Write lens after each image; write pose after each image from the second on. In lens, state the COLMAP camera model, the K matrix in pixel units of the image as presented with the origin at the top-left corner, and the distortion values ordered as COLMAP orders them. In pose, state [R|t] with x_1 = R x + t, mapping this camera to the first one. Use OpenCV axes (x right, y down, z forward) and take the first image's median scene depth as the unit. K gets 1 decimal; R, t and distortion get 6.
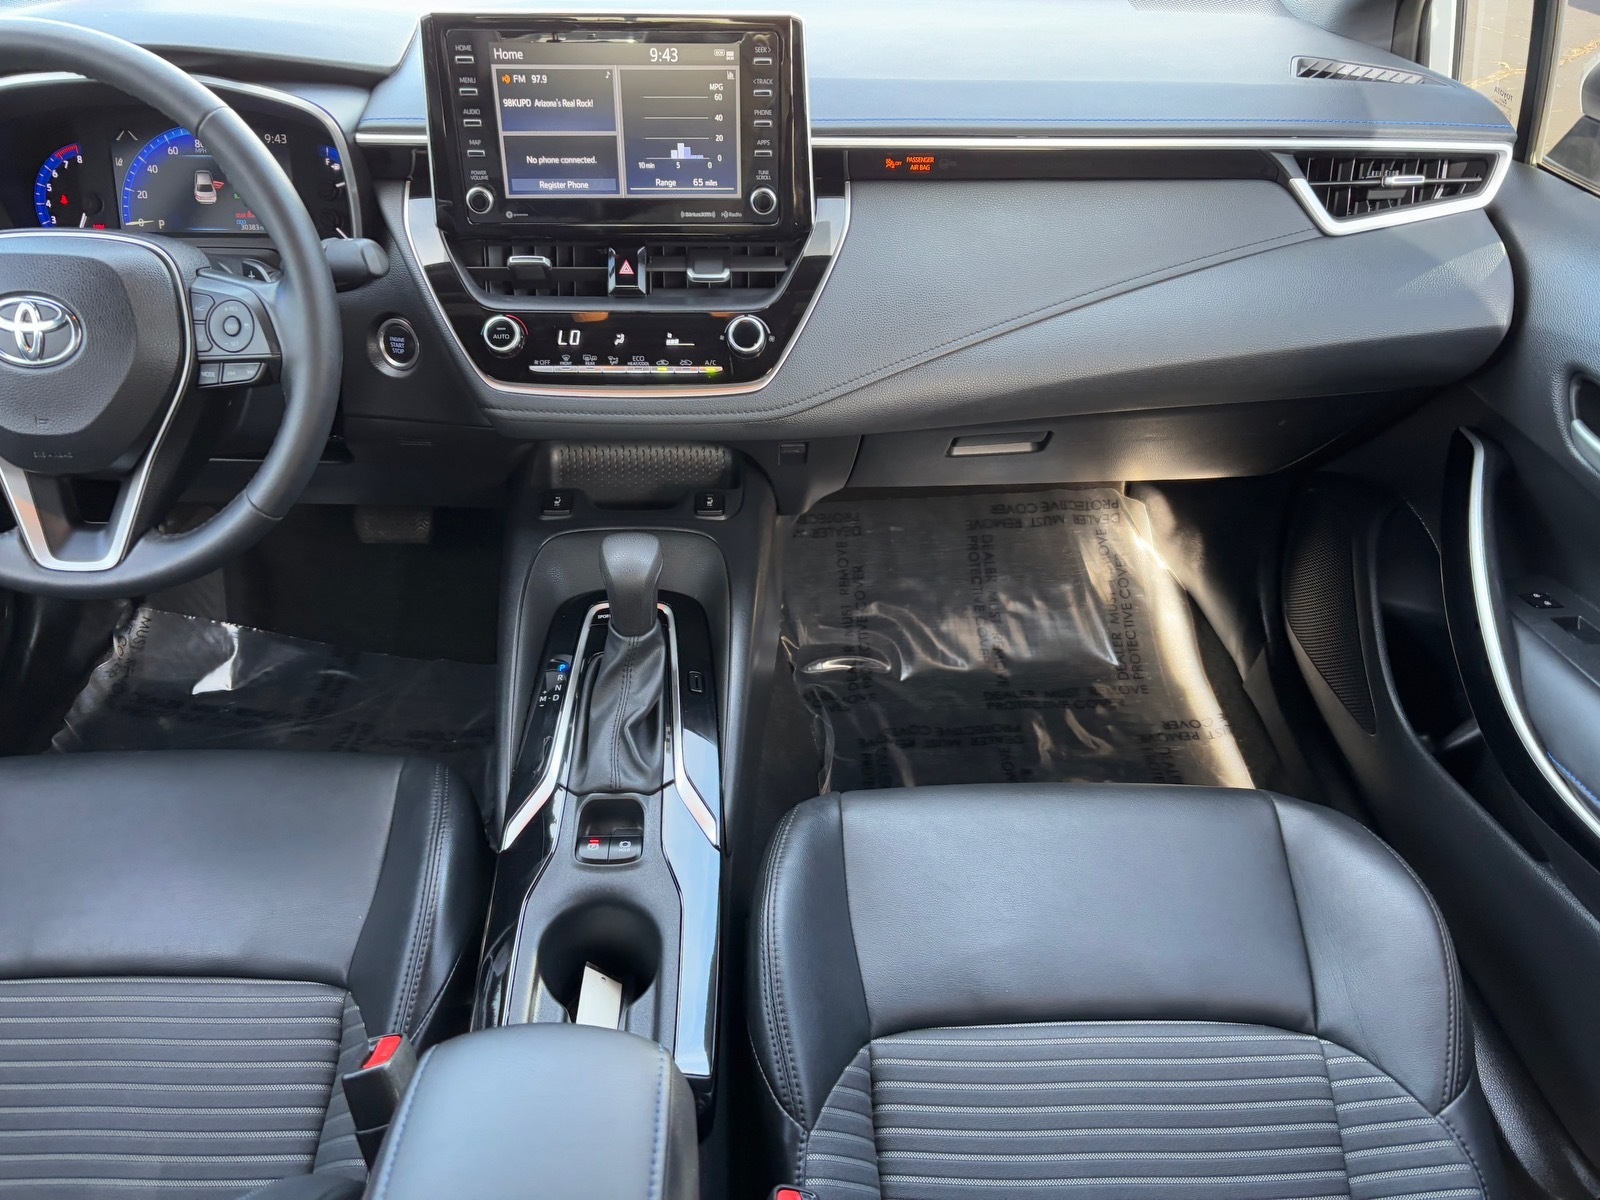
lens RADIAL K [[1212.2, 0, 787.6], [0, 1212.2, 610.9], [0, 0, 1]] dist [0.032430, -0.043324]
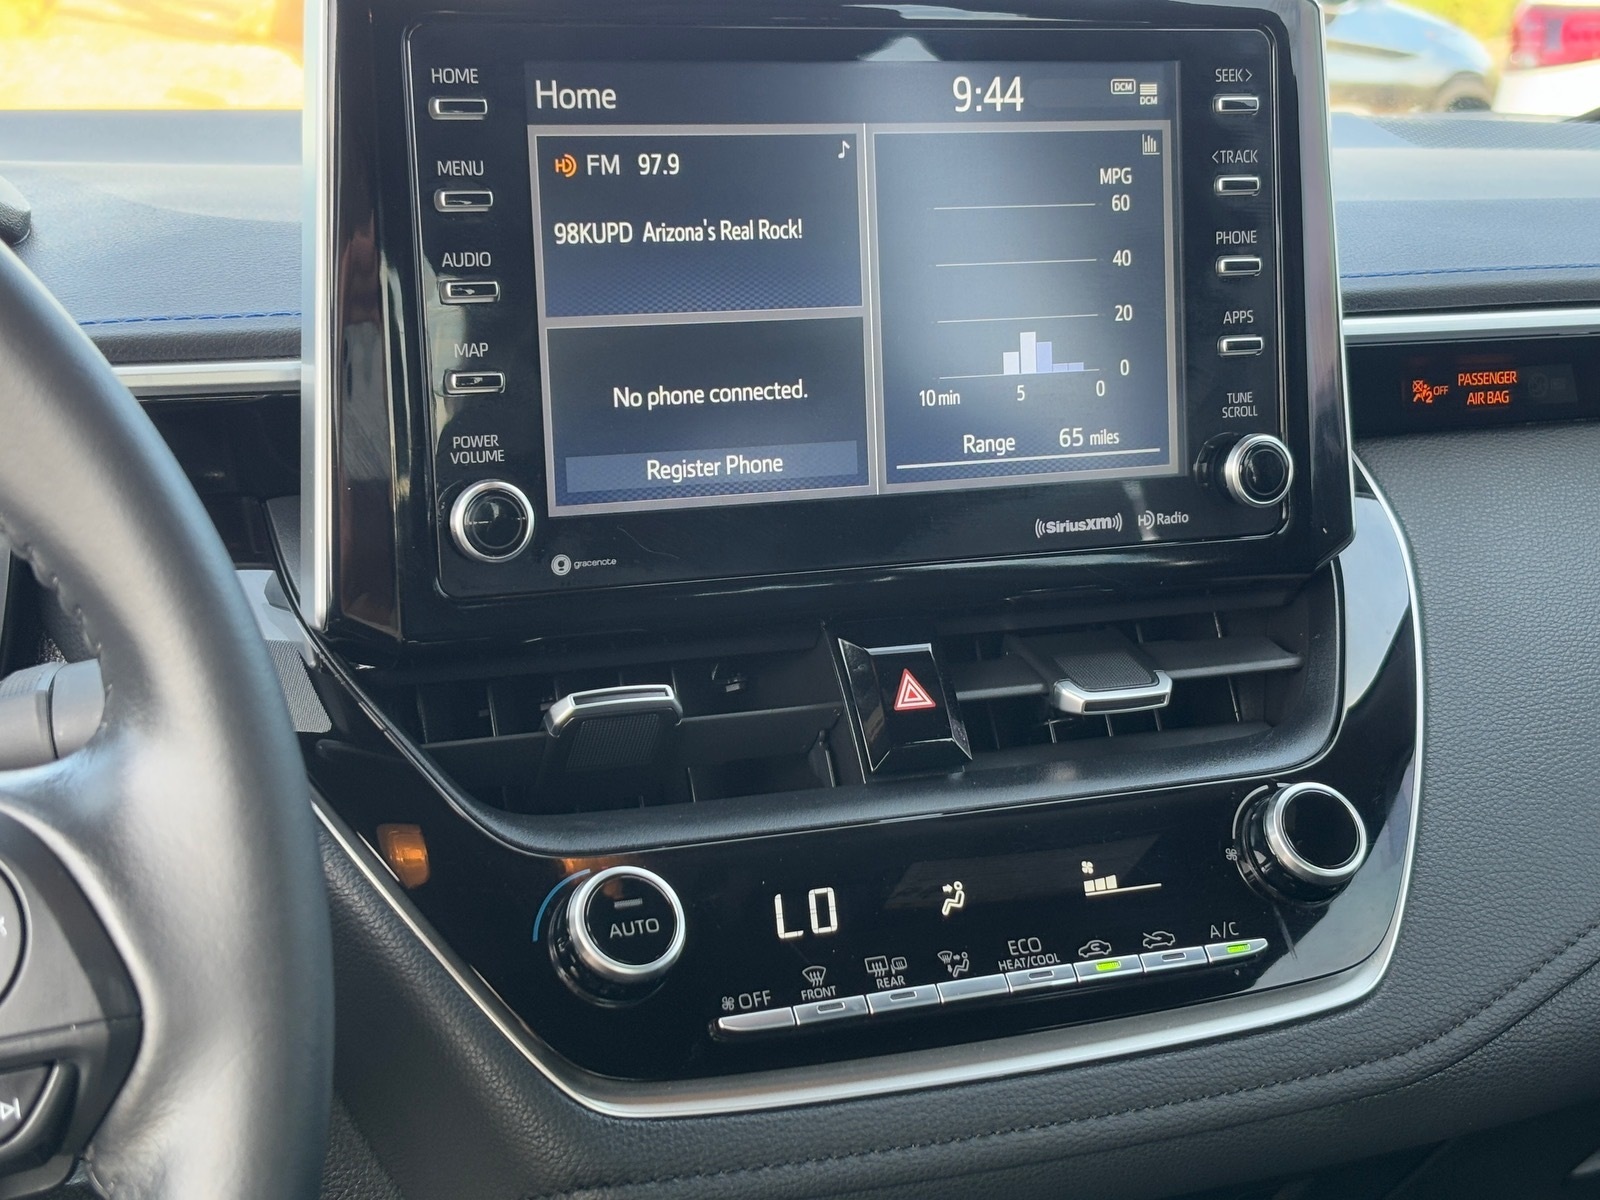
lens RADIAL K [[2713.4, 0, 797.3], [0, 2713.4, 614.9], [0, 0, 1]] dist [0.141352, 0.000000]
pose [[0.919641, -0.082585, 0.383980, -0.439847], [0.236120, 0.897500, -0.372480, -0.037131], [-0.313861, 0.433213, 0.844878, 0.388831]]
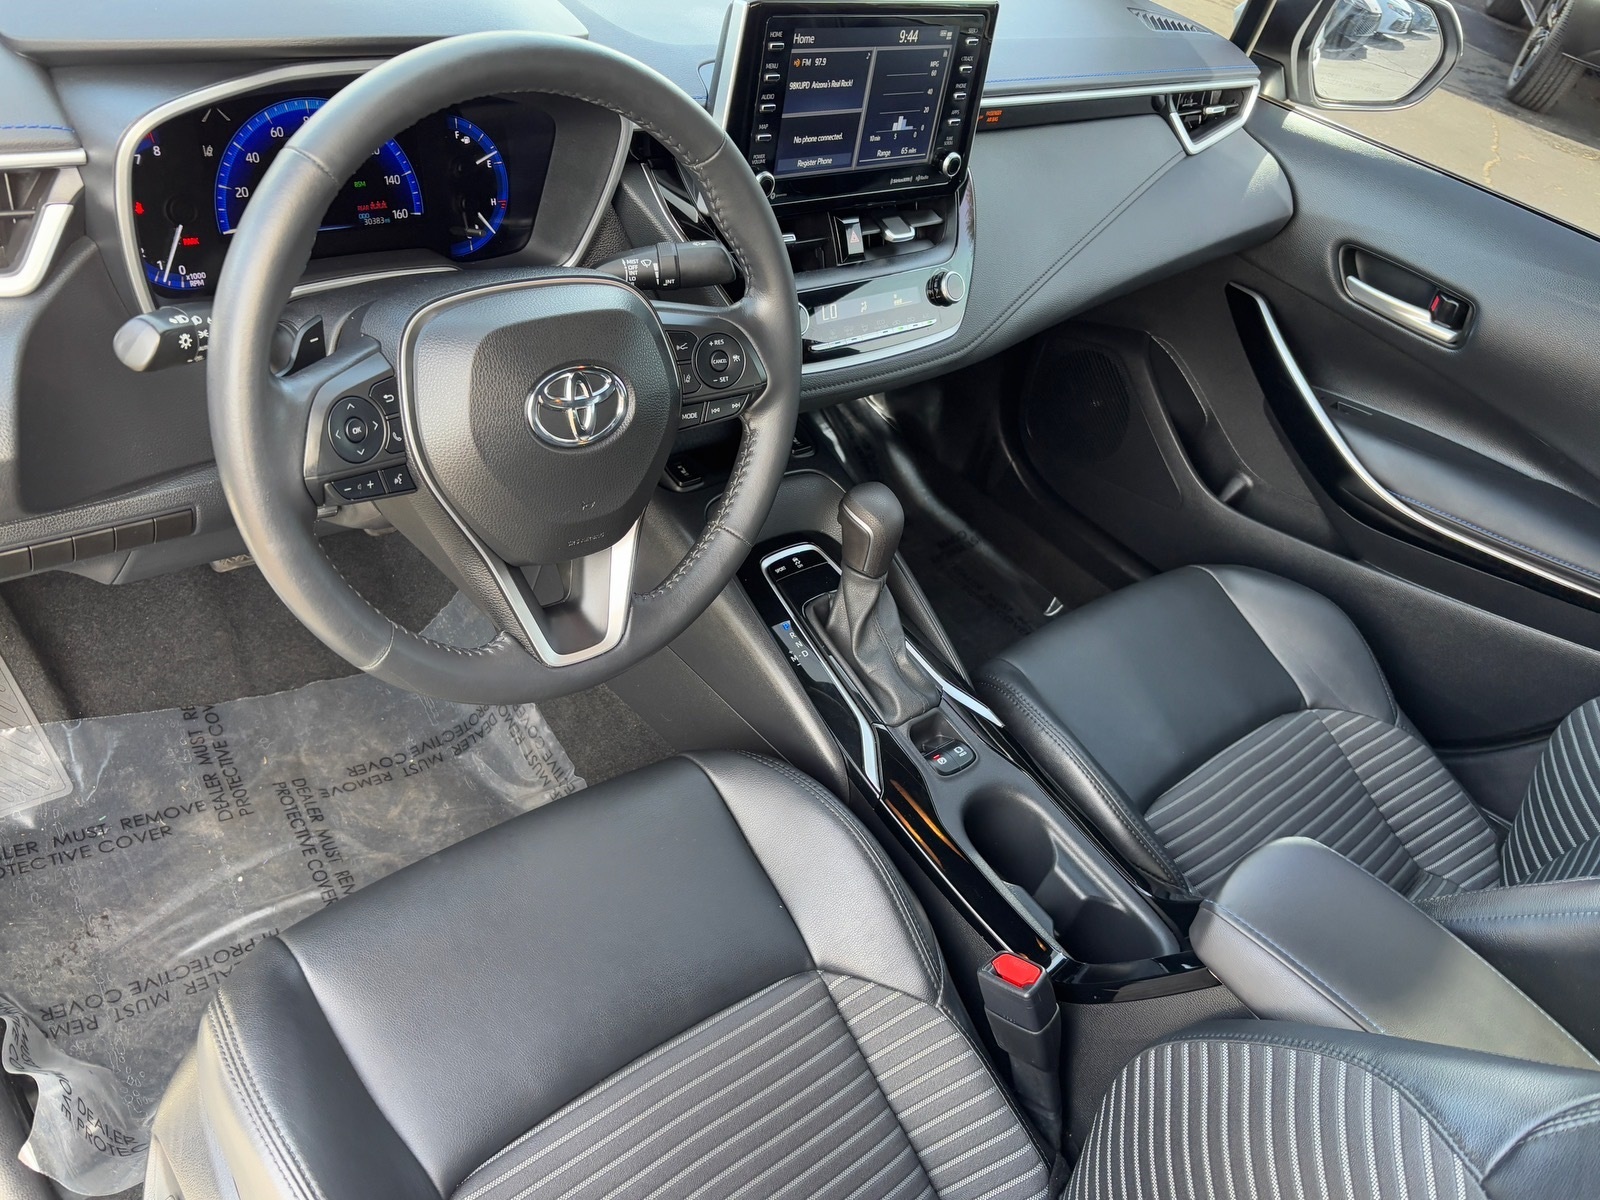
lens RADIAL K [[1281.2, 0, 783.2], [0, 1281.2, 610.7], [0, 0, 1]] dist [0.027097, -0.035874]
pose [[0.751162, -0.279166, 0.598182, -0.936327], [0.195782, 0.959619, 0.201993, -0.209309], [-0.630417, -0.034617, 0.775485, 0.168172]]
